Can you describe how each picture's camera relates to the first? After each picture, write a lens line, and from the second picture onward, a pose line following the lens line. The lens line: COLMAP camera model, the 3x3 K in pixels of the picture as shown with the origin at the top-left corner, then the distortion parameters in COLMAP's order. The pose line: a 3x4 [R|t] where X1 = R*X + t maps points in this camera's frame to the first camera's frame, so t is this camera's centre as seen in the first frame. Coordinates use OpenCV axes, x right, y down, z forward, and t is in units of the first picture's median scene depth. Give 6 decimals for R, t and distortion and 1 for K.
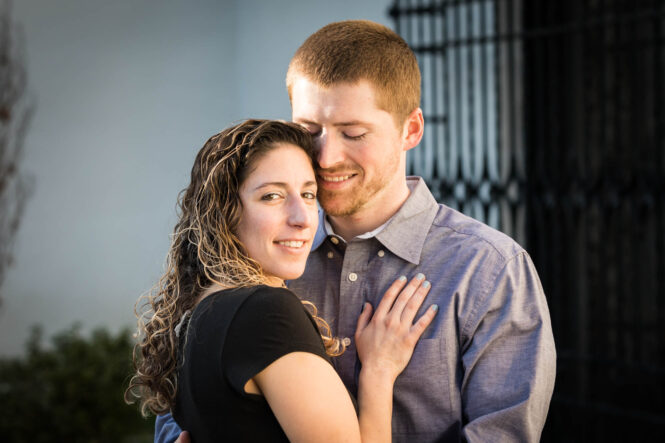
lens RADIAL K [[1640.3, 0, 332.0], [0, 1640.3, 224.7], [0, 0, 1]] dist [-0.142116, 0.000000]
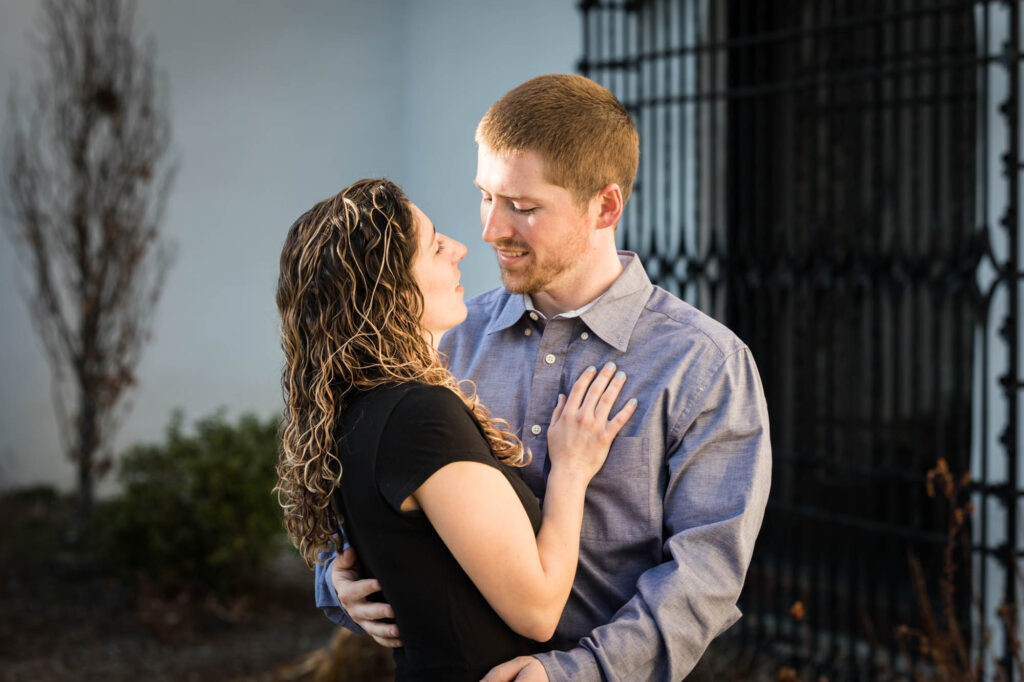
lens RADIAL K [[2525.9, 0, 512.6], [0, 2525.9, 336.3], [0, 0, 1]] dist [-0.142116, 0.000000]
pose [[0.999814, 0.018240, -0.006279, 0.010524], [-0.018169, 0.999772, 0.011223, 0.003057], [0.006482, -0.011107, 0.999917, -0.379643]]
